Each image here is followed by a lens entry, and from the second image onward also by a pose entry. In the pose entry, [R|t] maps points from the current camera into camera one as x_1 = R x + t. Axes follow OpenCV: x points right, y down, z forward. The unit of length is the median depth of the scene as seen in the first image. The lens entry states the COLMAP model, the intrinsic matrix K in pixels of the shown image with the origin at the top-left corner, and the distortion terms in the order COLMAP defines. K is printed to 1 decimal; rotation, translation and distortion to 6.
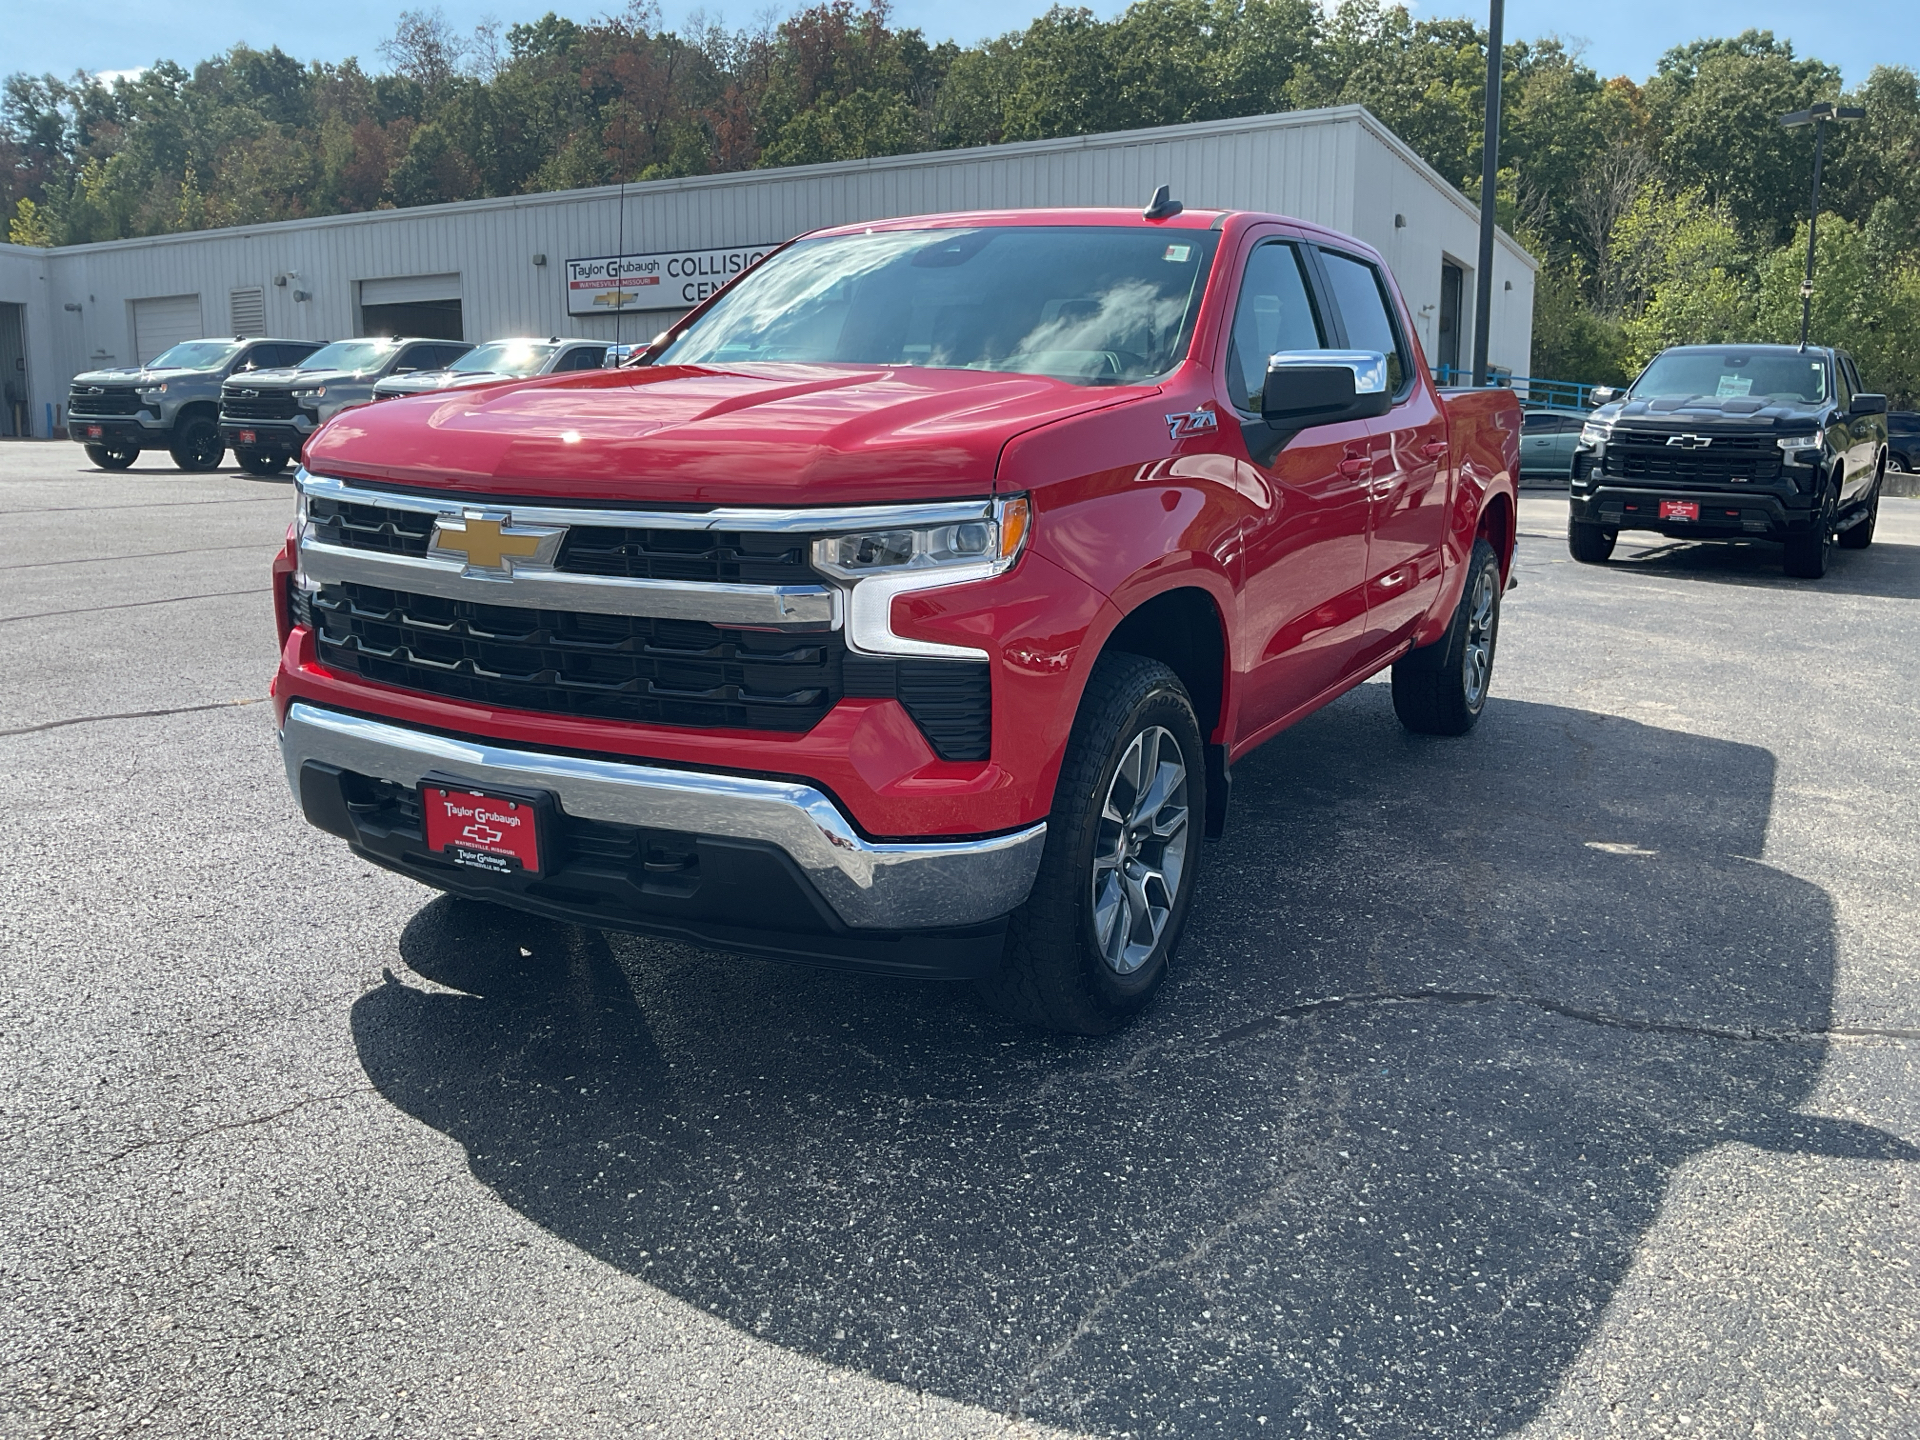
lens RADIAL K [[1589.1, 0, 960.8], [0, 1589.1, 747.6], [0, 0, 1]] dist [0.032281, -0.062701]
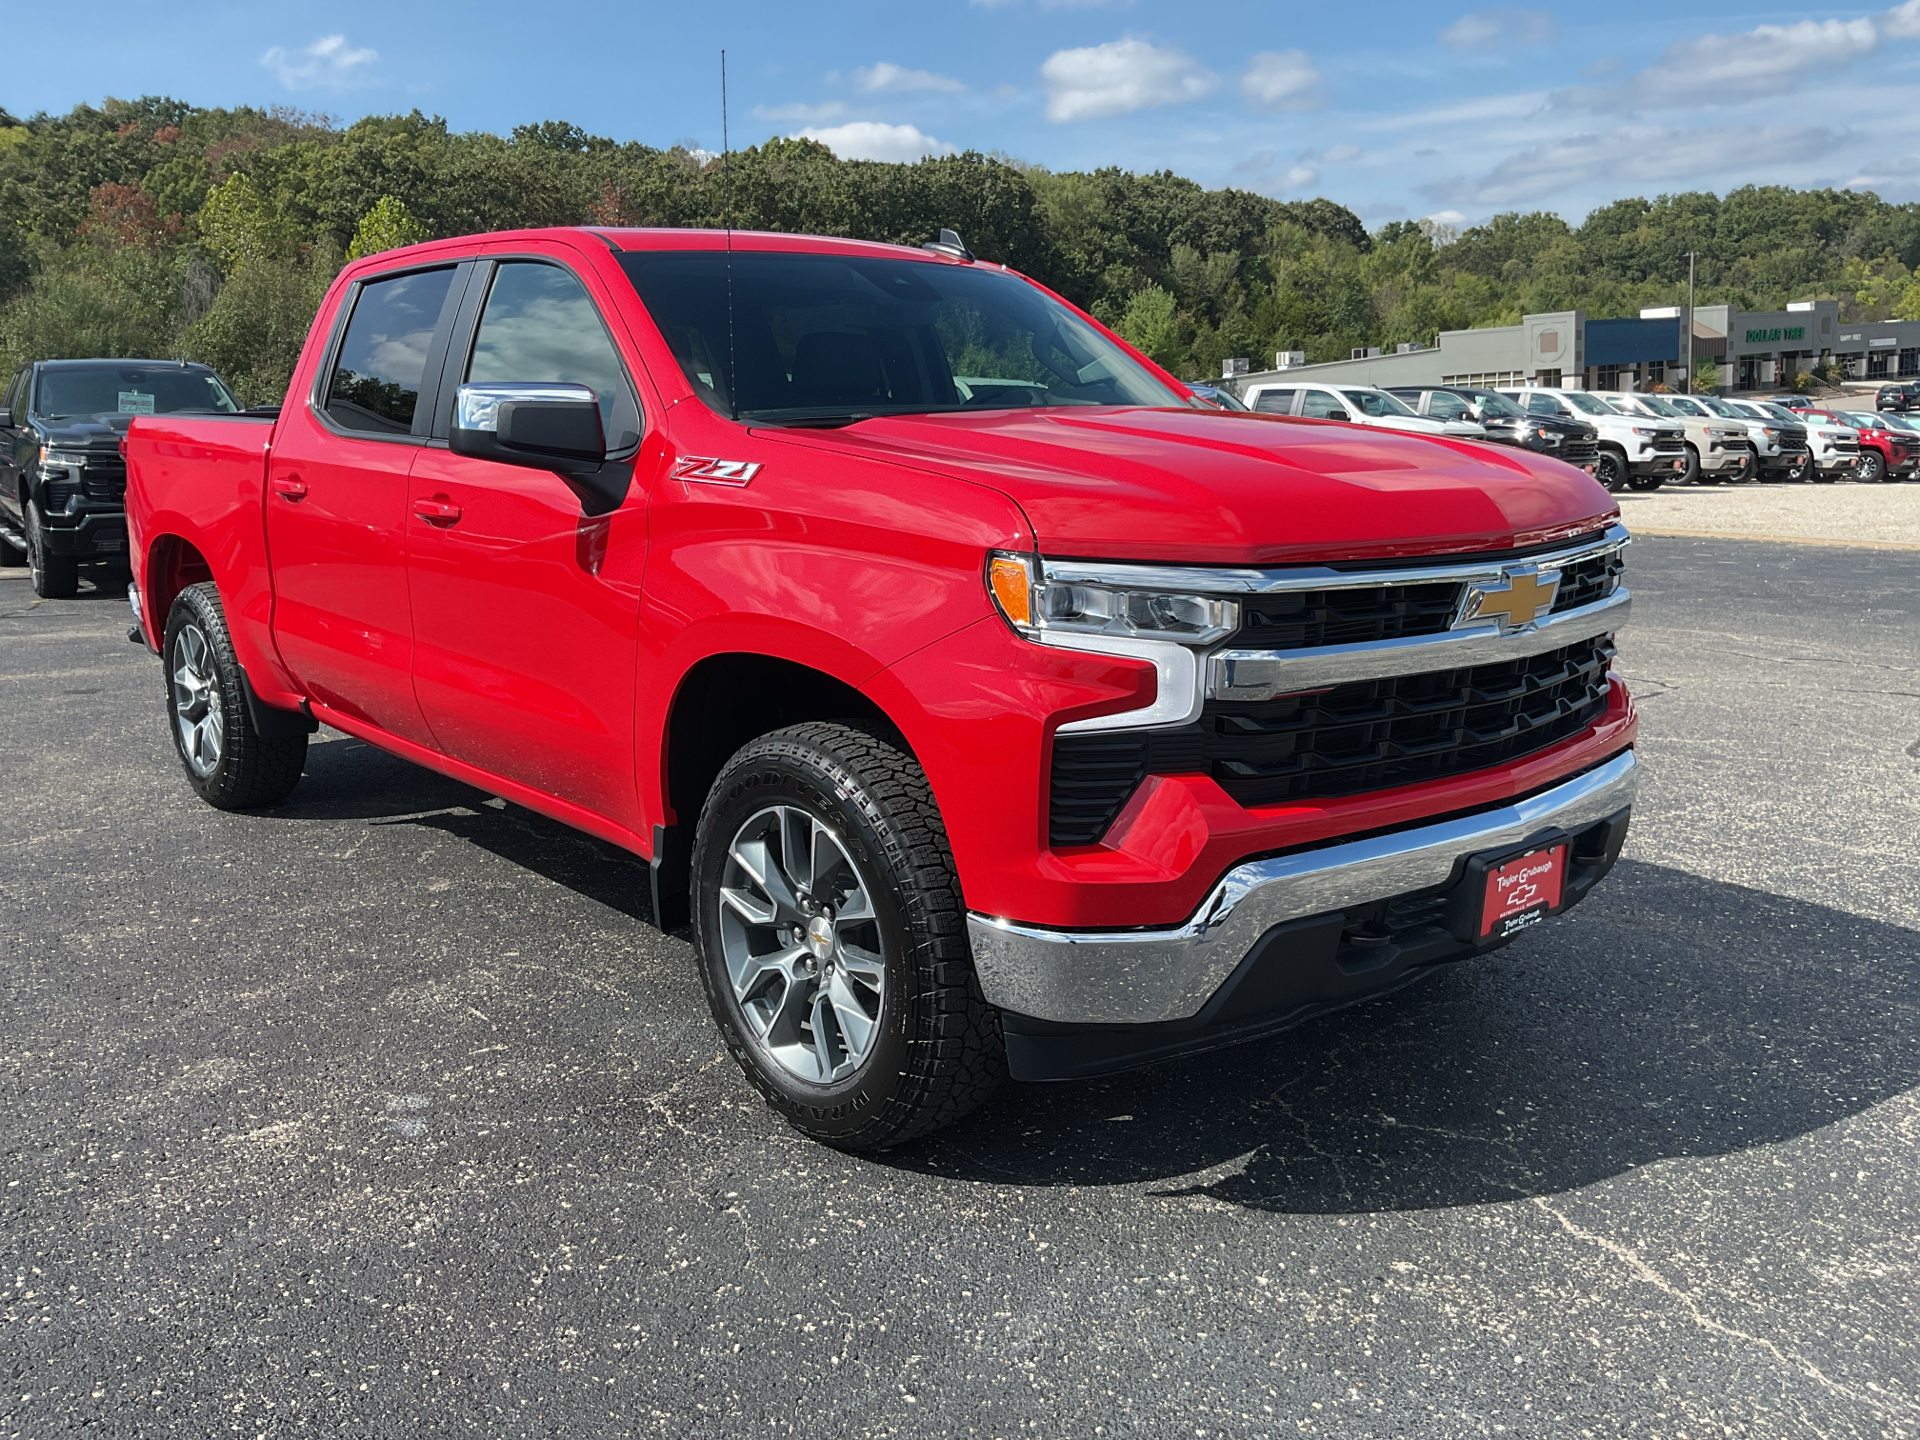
lens RADIAL K [[1594.5, 0, 958.0], [0, 1594.5, 758.1], [0, 0, 1]] dist [-0.011144, -0.014377]
pose [[0.350653, -0.228778, 0.908131, -0.119753], [0.224794, 0.961914, 0.155528, -0.023775], [-0.909126, 0.149606, 0.388726, 0.085587]]
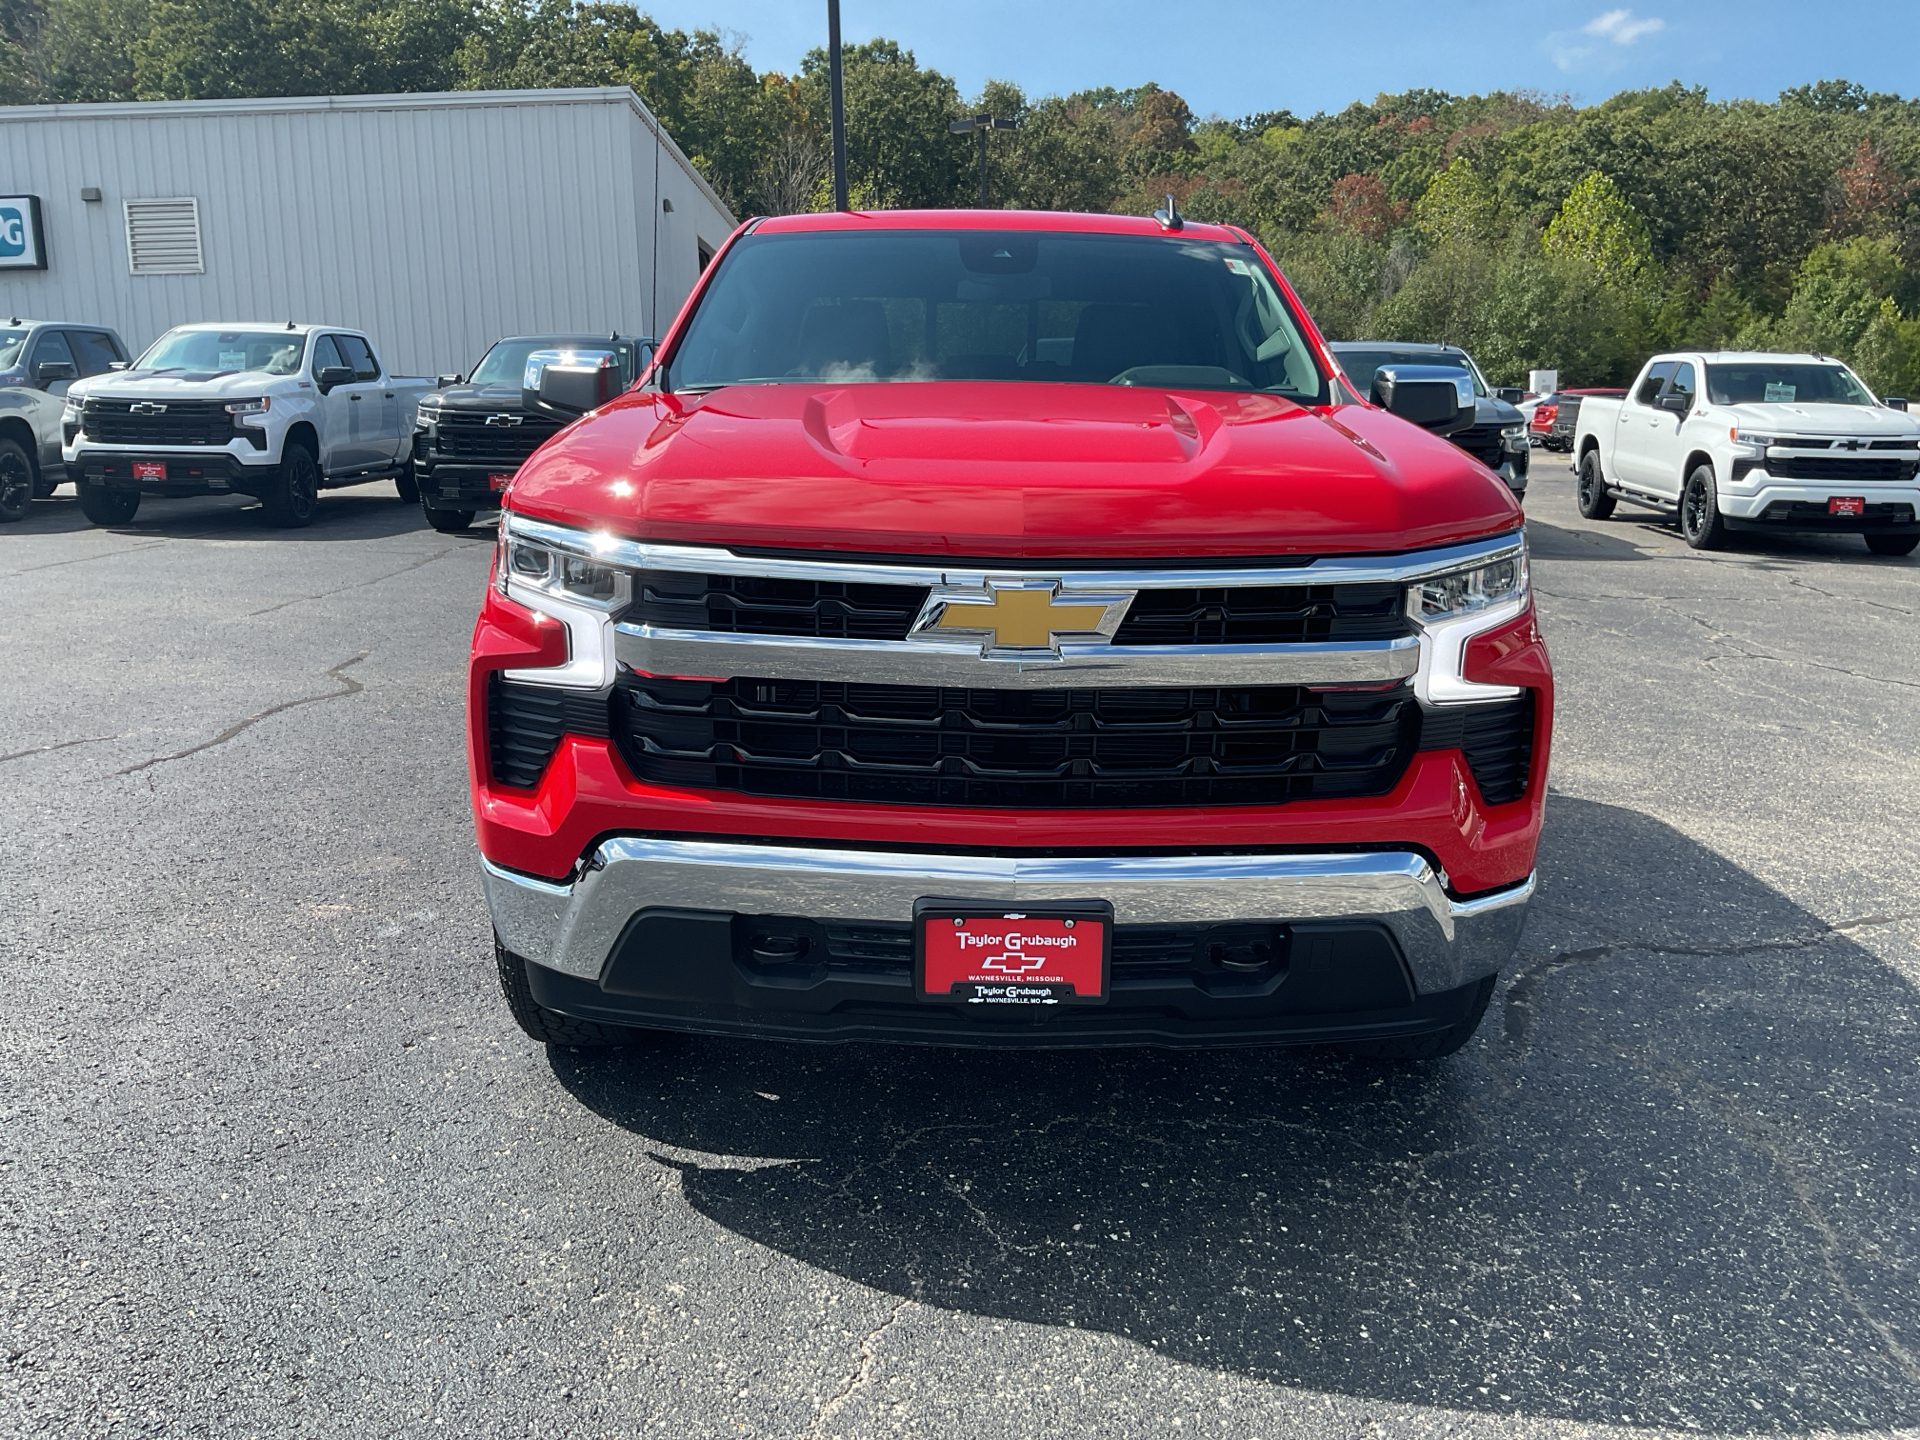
lens RADIAL K [[1589.1, 0, 960.8], [0, 1589.1, 747.6], [0, 0, 1]] dist [0.032281, -0.062701]
pose [[0.879682, -0.114181, 0.461652, -0.064660], [0.108459, 0.993335, 0.039013, -0.008680], [-0.463030, 0.015752, 0.886203, 0.025252]]
